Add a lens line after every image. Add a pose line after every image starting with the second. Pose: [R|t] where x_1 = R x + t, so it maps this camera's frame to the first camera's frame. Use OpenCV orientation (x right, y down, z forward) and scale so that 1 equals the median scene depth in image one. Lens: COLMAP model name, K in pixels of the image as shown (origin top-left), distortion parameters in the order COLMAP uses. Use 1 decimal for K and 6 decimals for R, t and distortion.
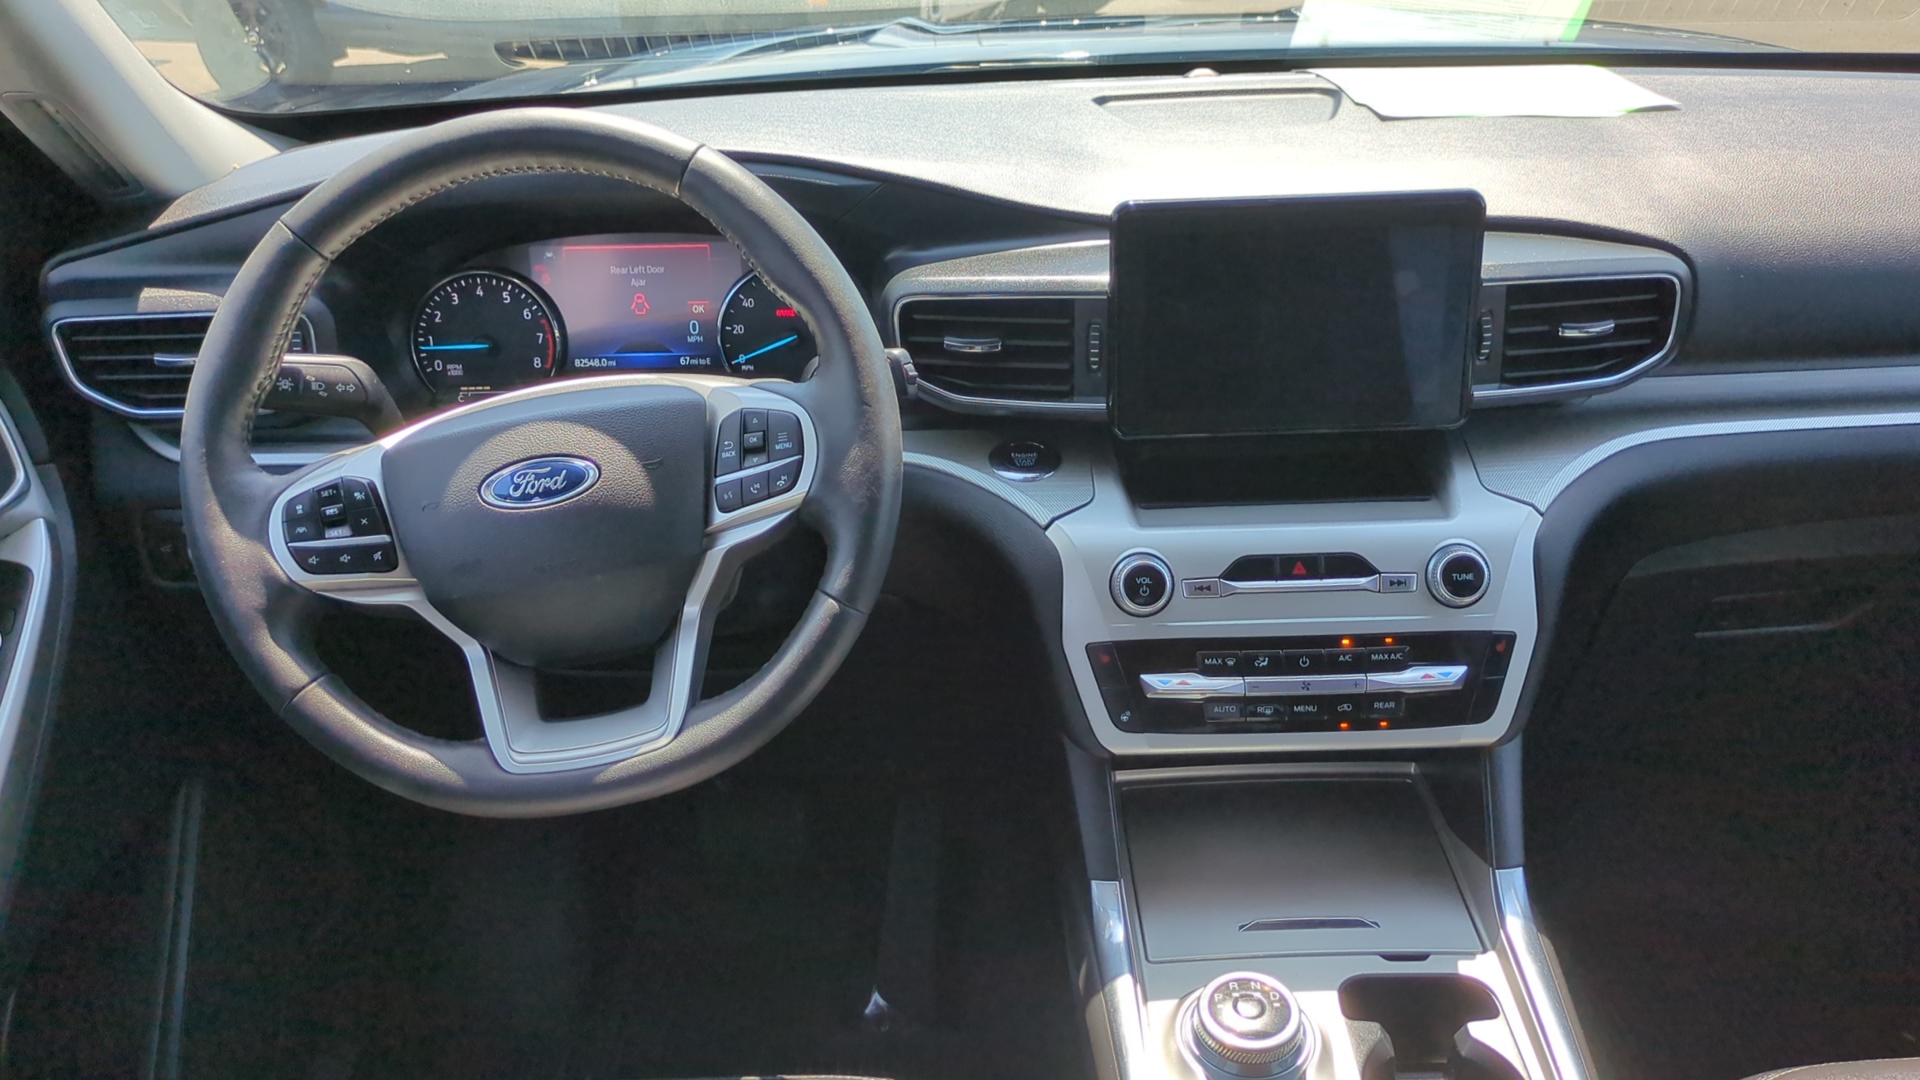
lens RADIAL K [[1689.6, 0, 957.0], [0, 1689.6, 548.0], [0, 0, 1]] dist [0.073179, -0.089511]
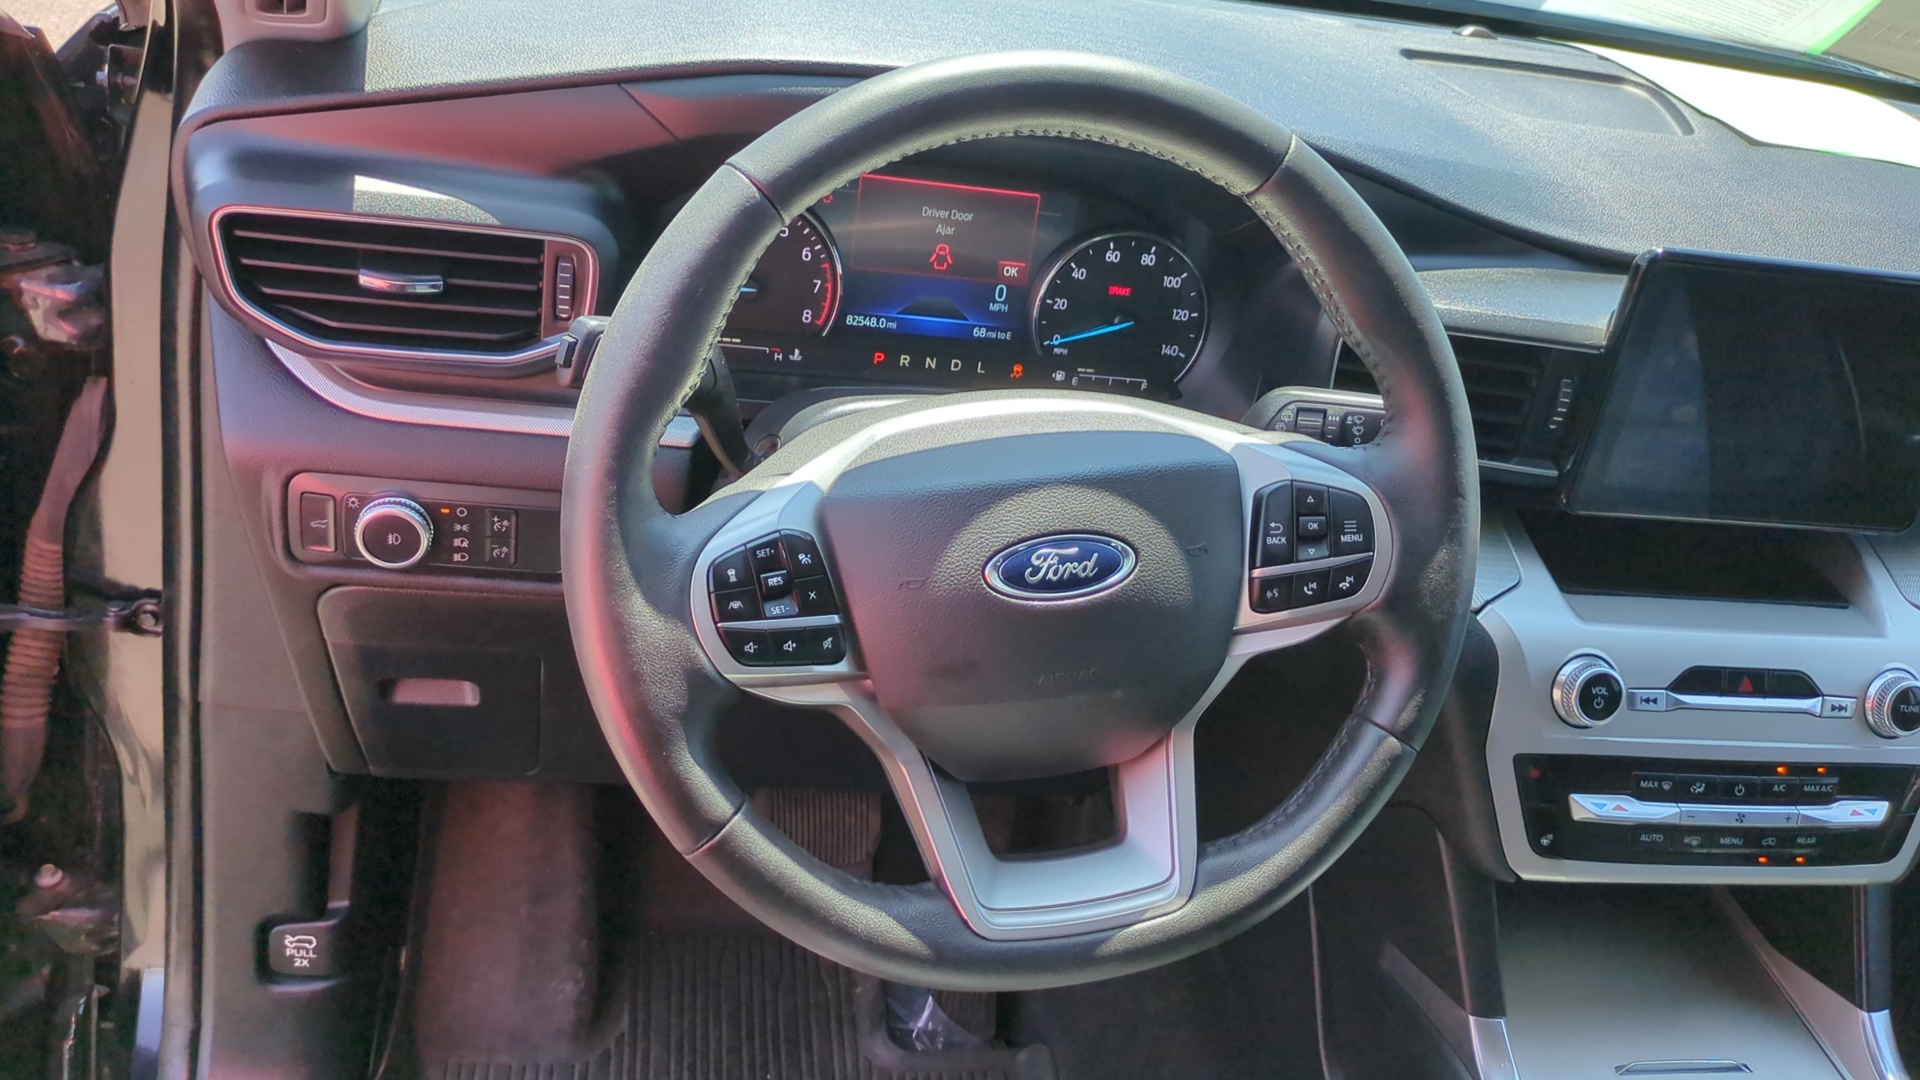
lens RADIAL K [[1689.6, 0, 1042.3], [0, 1689.6, 607.9], [0, 0, 1]] dist [0.073179, -0.089511]
pose [[0.962866, 0.074054, 0.259624, -0.390109], [-0.106949, 0.987598, 0.114942, -0.091553], [-0.247892, -0.138440, 0.958845, 0.251783]]
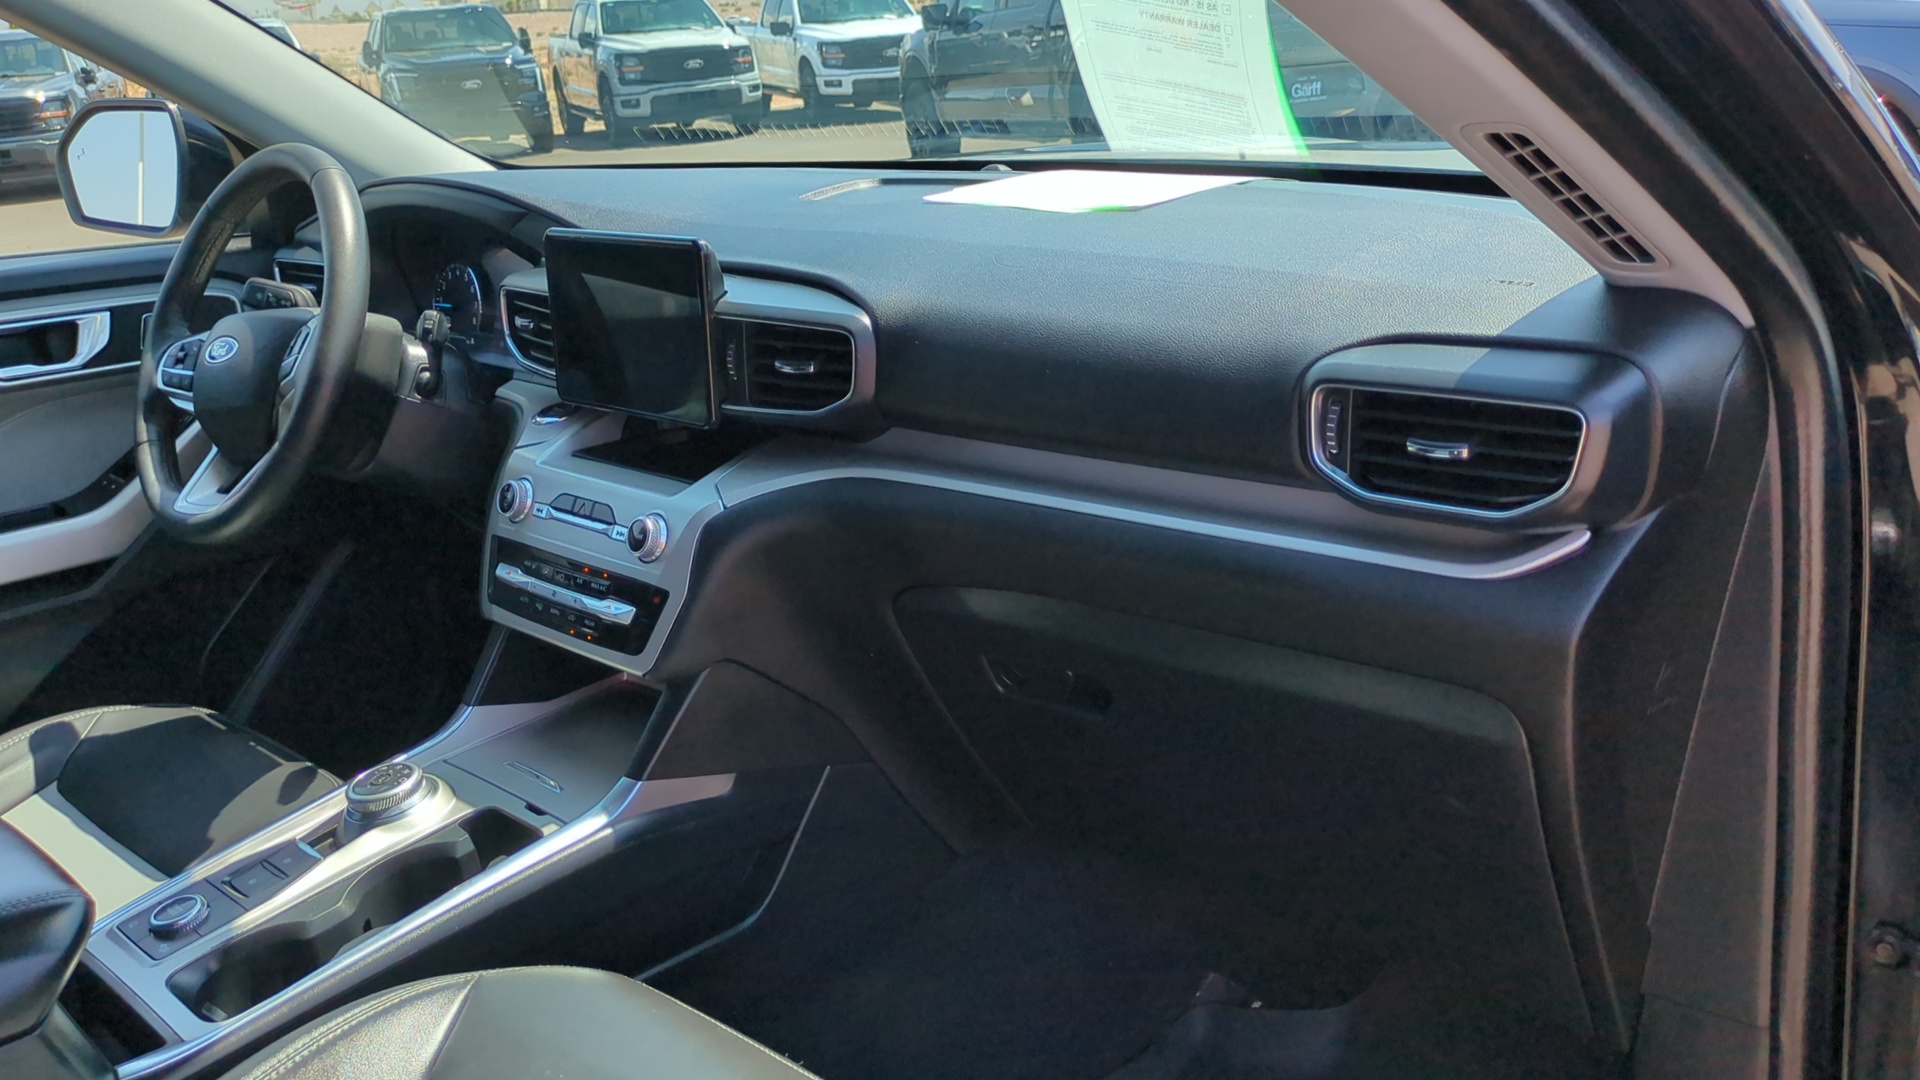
lens RADIAL K [[1689.6, 0, 955.6], [0, 1689.6, 553.5], [0, 0, 1]] dist [0.073179, -0.089511]
pose [[0.683874, 0.193723, -0.703412, 1.357551], [-0.238626, 0.970471, 0.035275, -0.072252], [0.689474, 0.143729, 0.709907, 0.270153]]
